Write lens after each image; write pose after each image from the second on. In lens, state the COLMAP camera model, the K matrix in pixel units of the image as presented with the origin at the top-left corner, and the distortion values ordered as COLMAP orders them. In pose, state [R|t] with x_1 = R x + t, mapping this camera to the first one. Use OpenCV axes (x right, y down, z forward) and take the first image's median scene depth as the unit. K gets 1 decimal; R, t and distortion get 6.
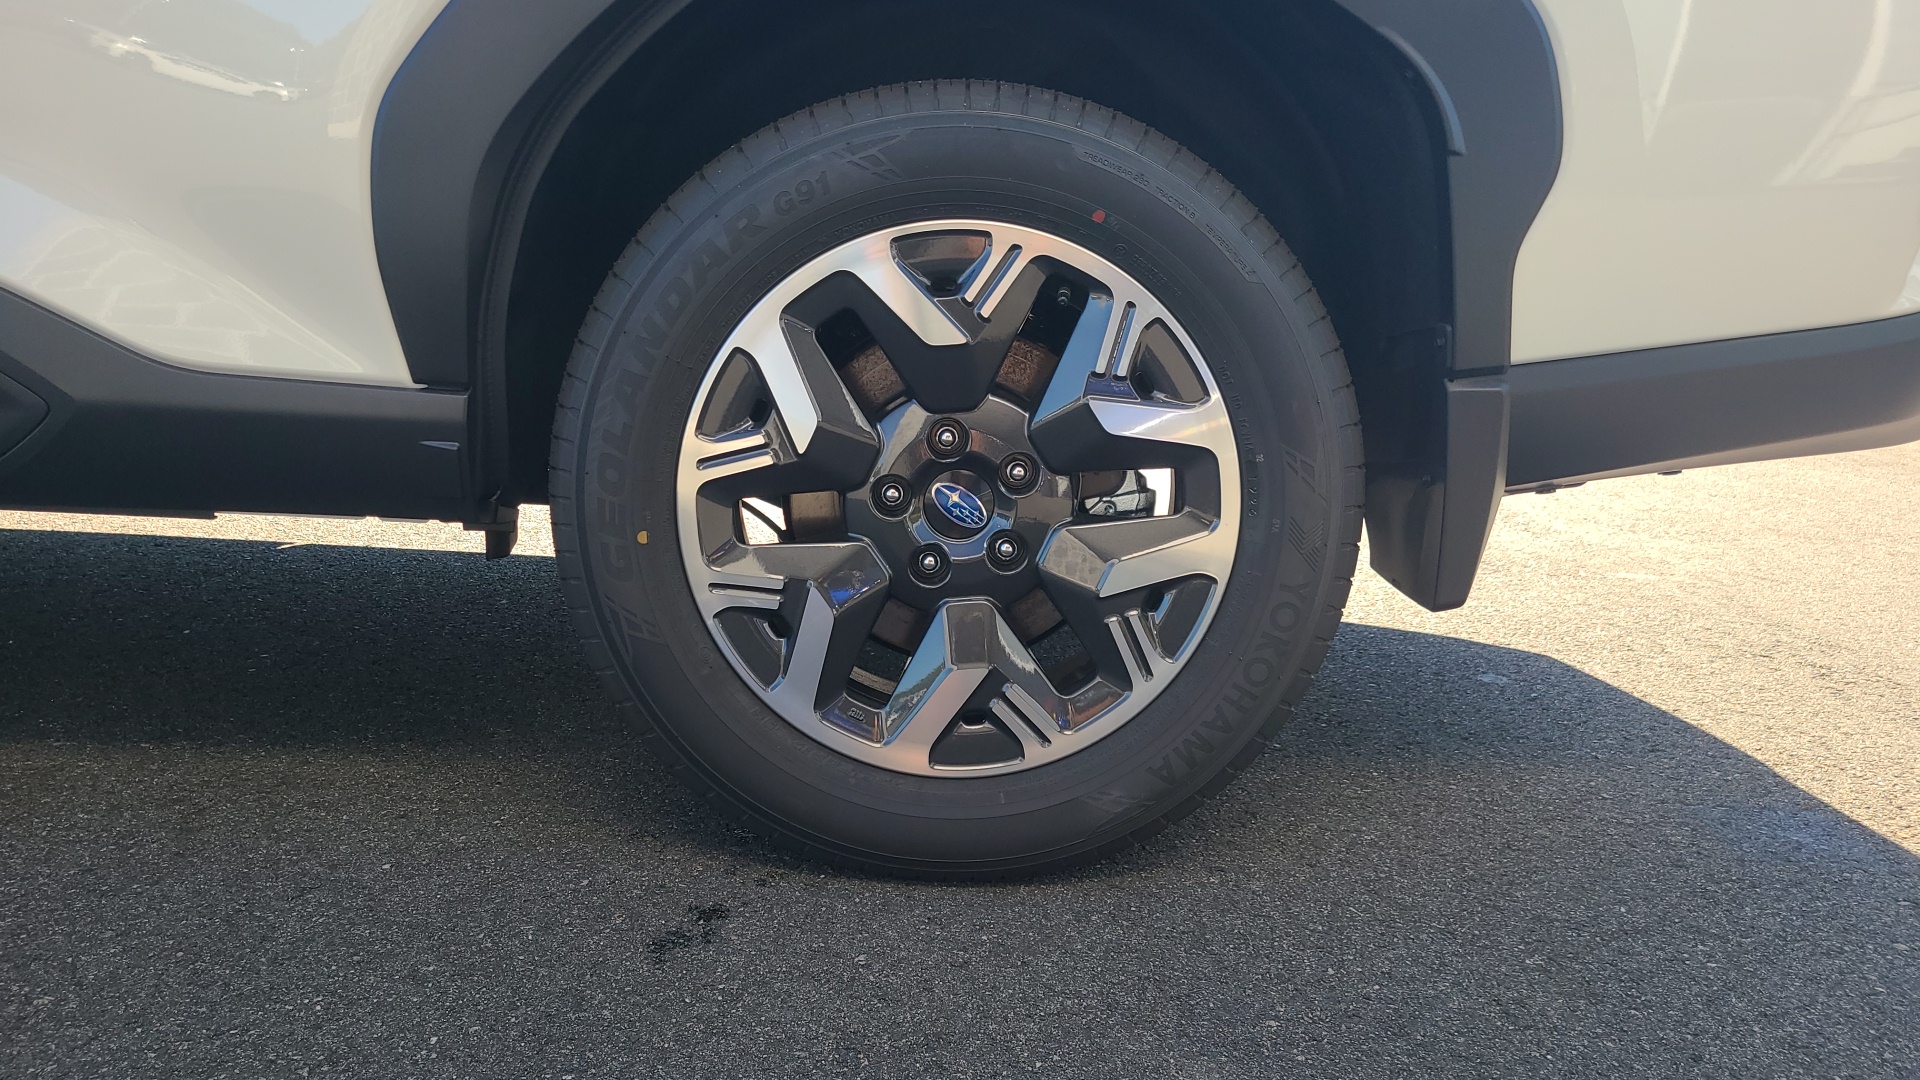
lens RADIAL K [[1441.6, 0, 962.5], [0, 1441.6, 546.6], [0, 0, 1]] dist [0.060923, -0.047297]
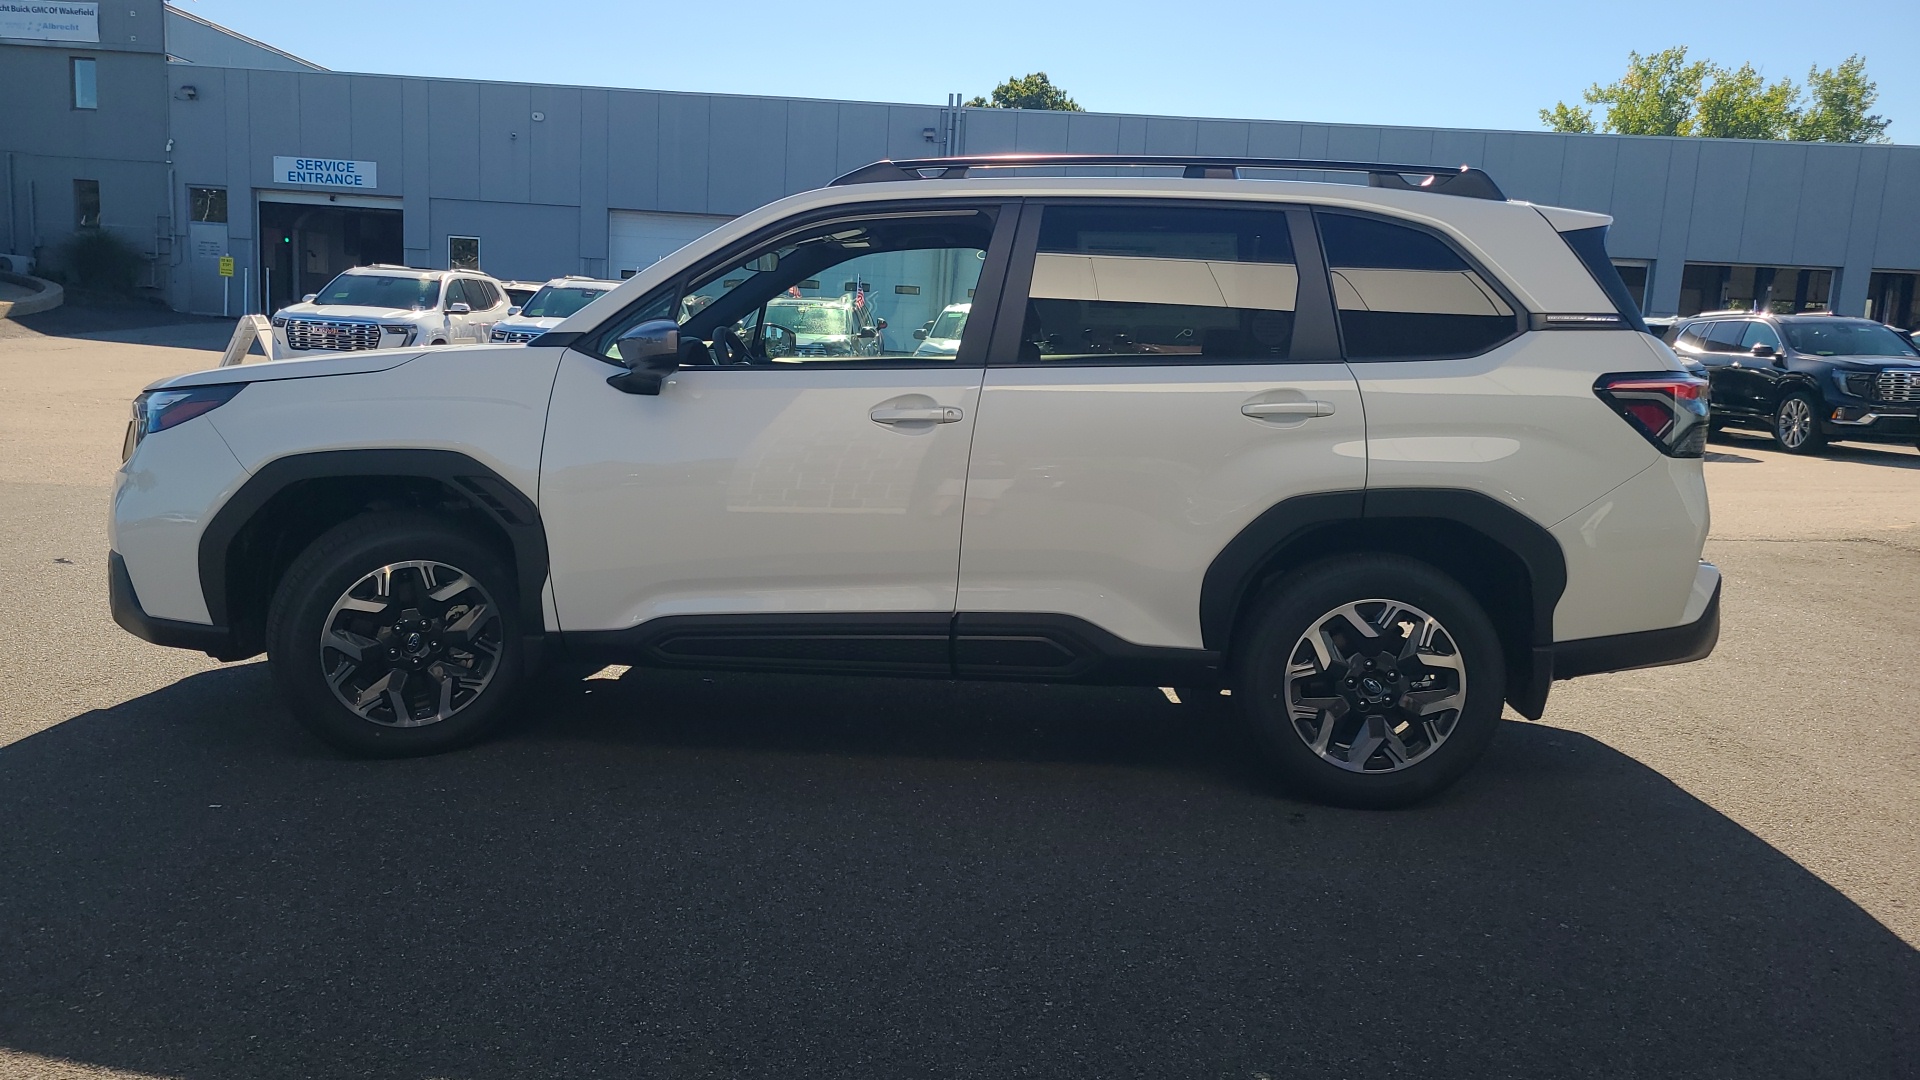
lens RADIAL K [[1441.6, 0, 970.7], [0, 1441.6, 545.5], [0, 0, 1]] dist [0.060923, -0.047297]
pose [[0.998730, -0.001671, -0.050346, -0.716387], [-0.000469, 0.999098, -0.042467, -0.199428], [0.050372, 0.042436, 0.997829, -2.192482]]
